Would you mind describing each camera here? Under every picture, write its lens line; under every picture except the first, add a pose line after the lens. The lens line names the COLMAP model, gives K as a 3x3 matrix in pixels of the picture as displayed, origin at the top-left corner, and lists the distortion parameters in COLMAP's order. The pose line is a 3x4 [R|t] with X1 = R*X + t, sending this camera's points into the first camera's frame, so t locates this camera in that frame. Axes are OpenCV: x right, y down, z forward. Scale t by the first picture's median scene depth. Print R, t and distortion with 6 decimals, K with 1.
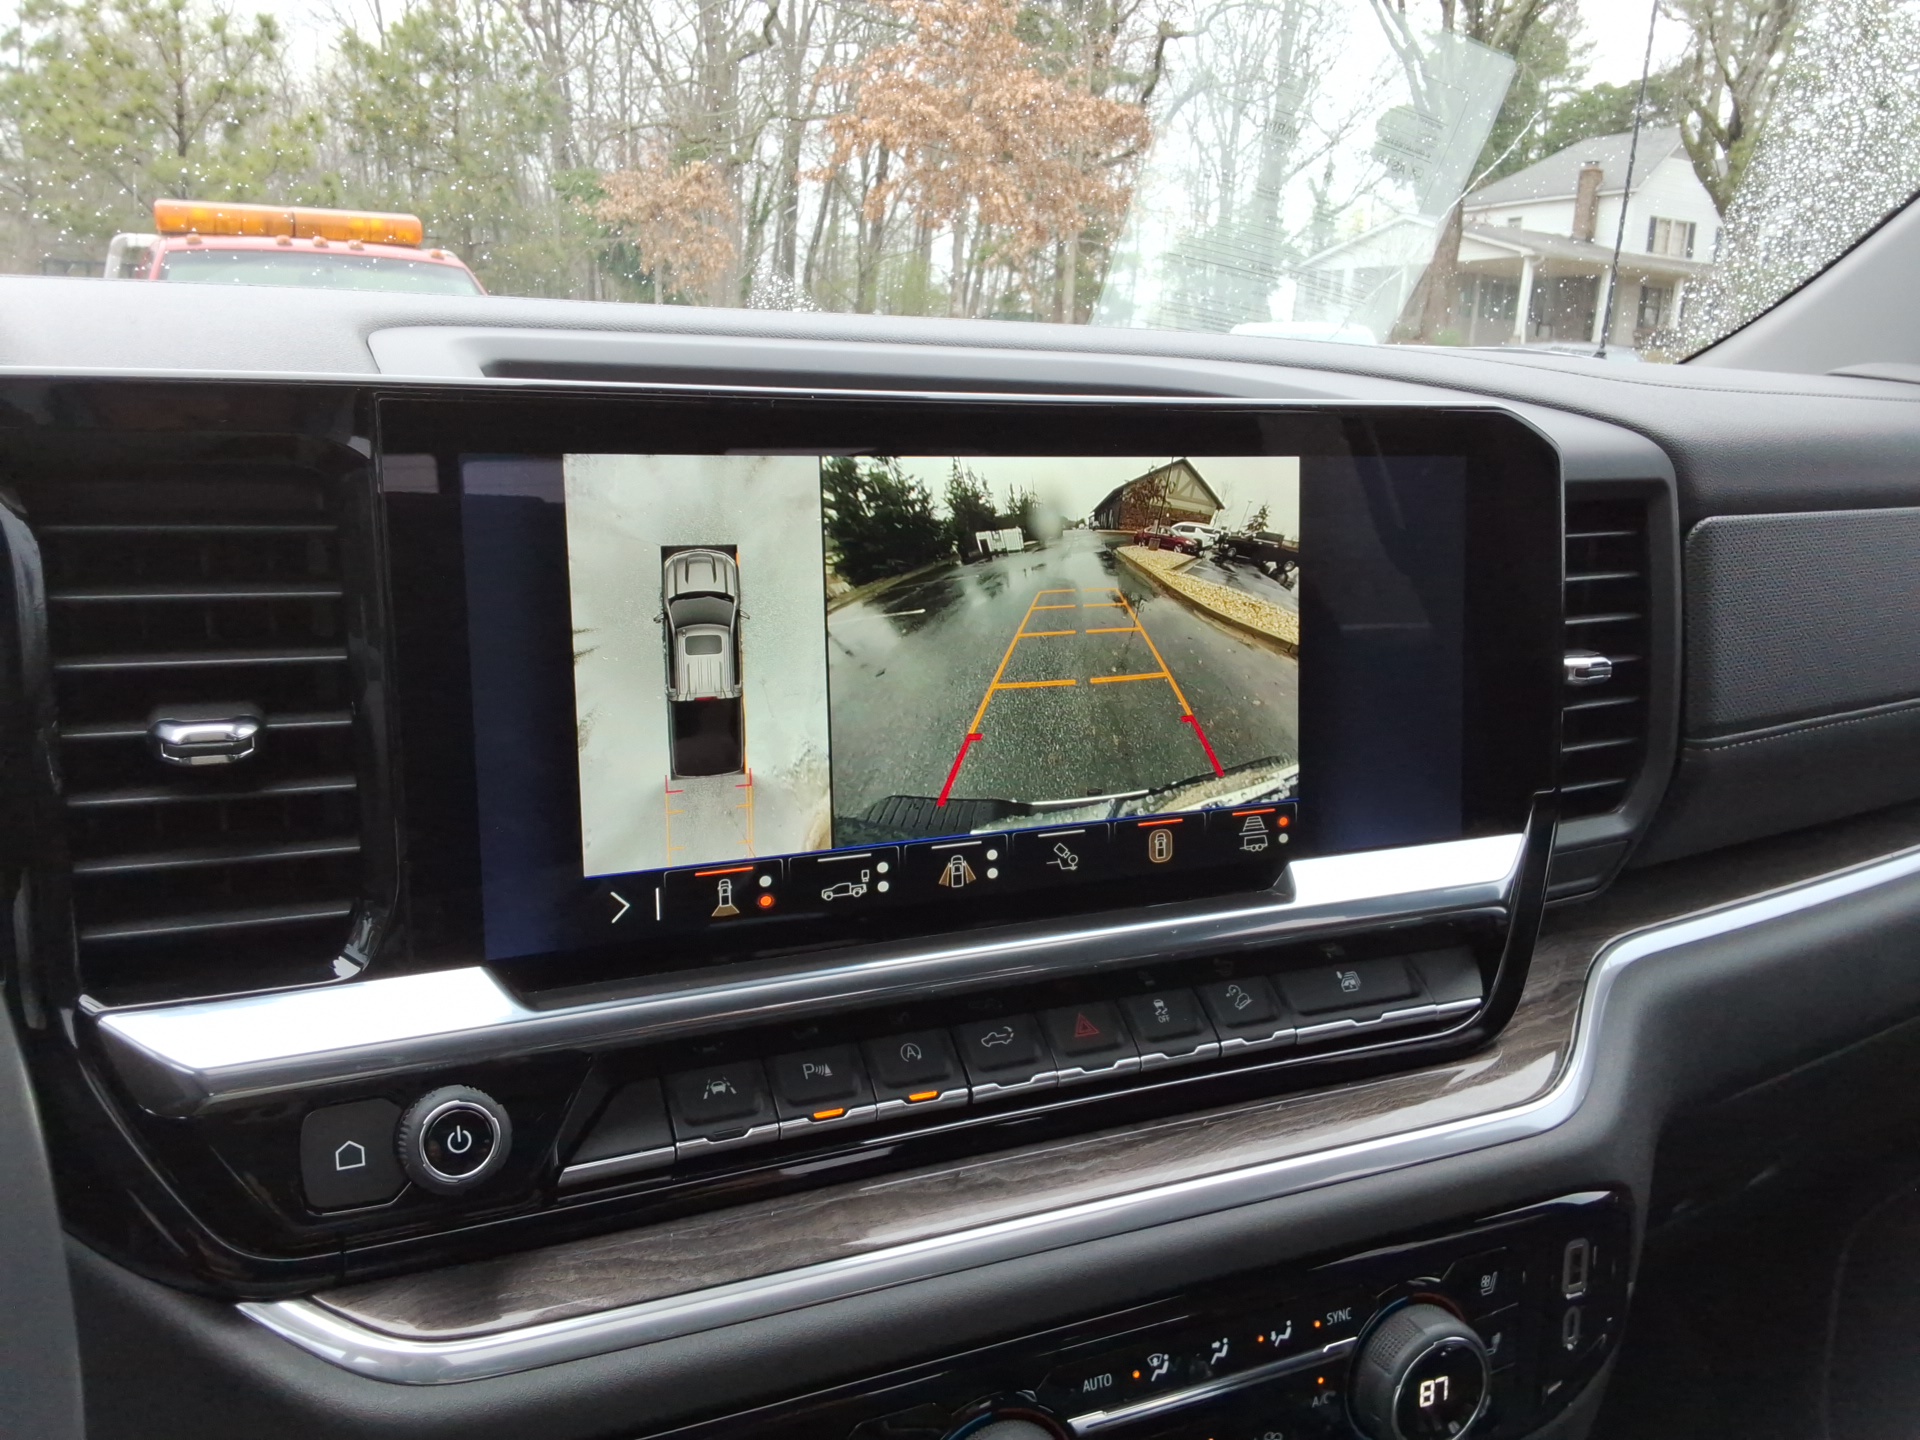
lens RADIAL K [[1571.3, 0, 1004.0], [0, 1571.3, 716.9], [0, 0, 1]] dist [0.050542, -0.090628]
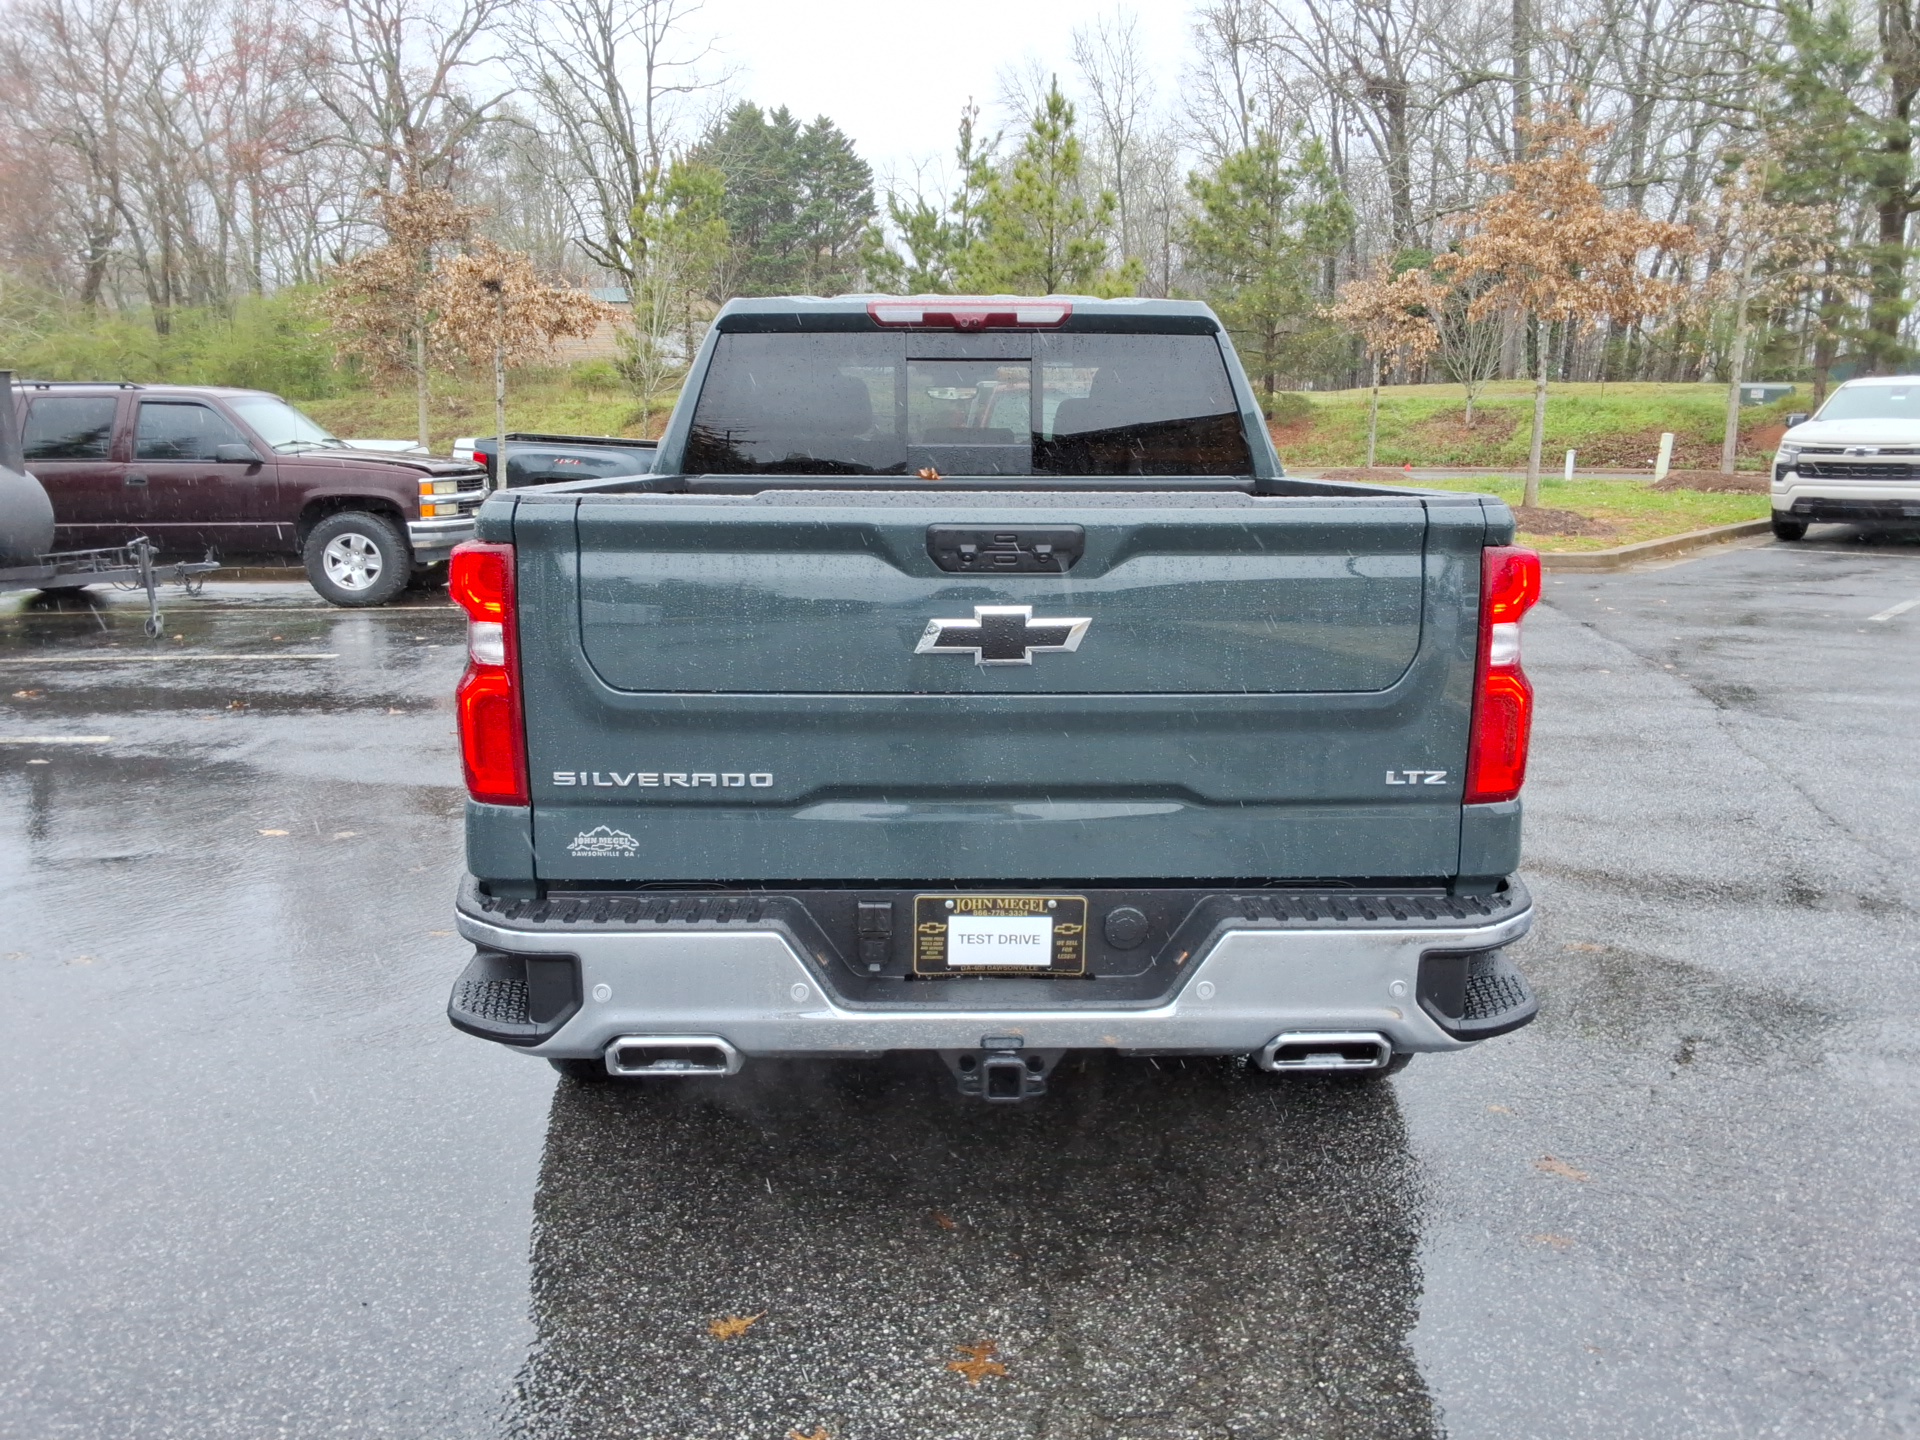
lens RADIAL K [[1532.3, 0, 979.7], [0, 1532.3, 704.3], [0, 0, 1]] dist [0.132351, -0.207834]
pose [[0.860114, 0.063852, -0.506089, 0.060912], [-0.085057, 0.996197, -0.018869, 0.018052], [0.502960, 0.059276, 0.862275, -0.084968]]
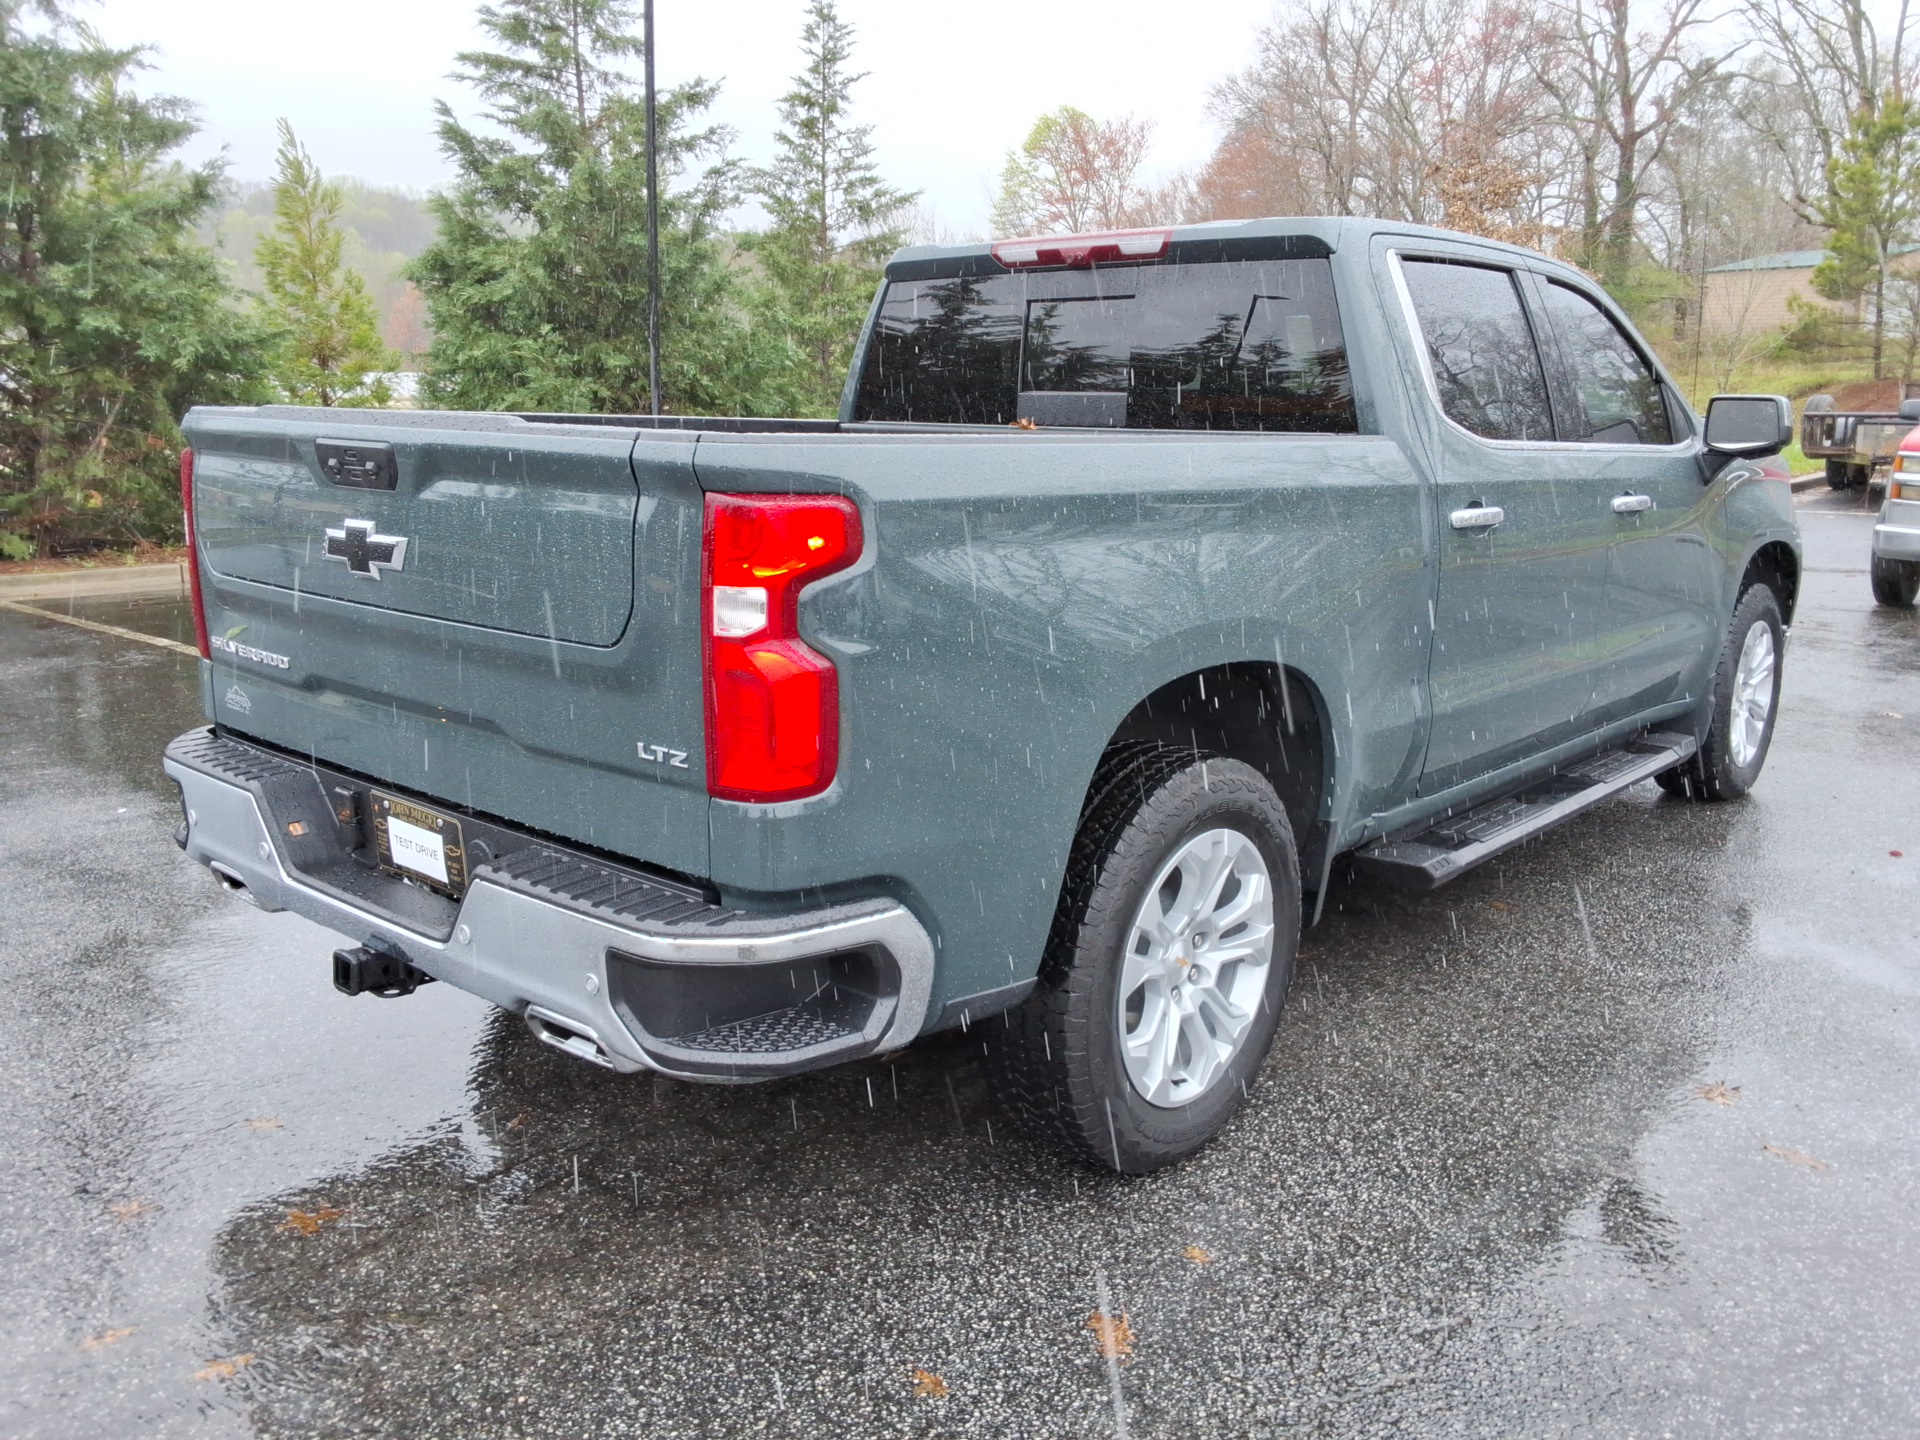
lens RADIAL K [[1532.3, 0, 979.7], [0, 1532.3, 704.3], [0, 0, 1]] dist [0.132351, -0.207834]
pose [[0.289471, 0.163357, -0.943144, 0.089531], [-0.206159, 0.972844, 0.105227, 0.010874], [0.934722, 0.163977, 0.315288, -0.042443]]
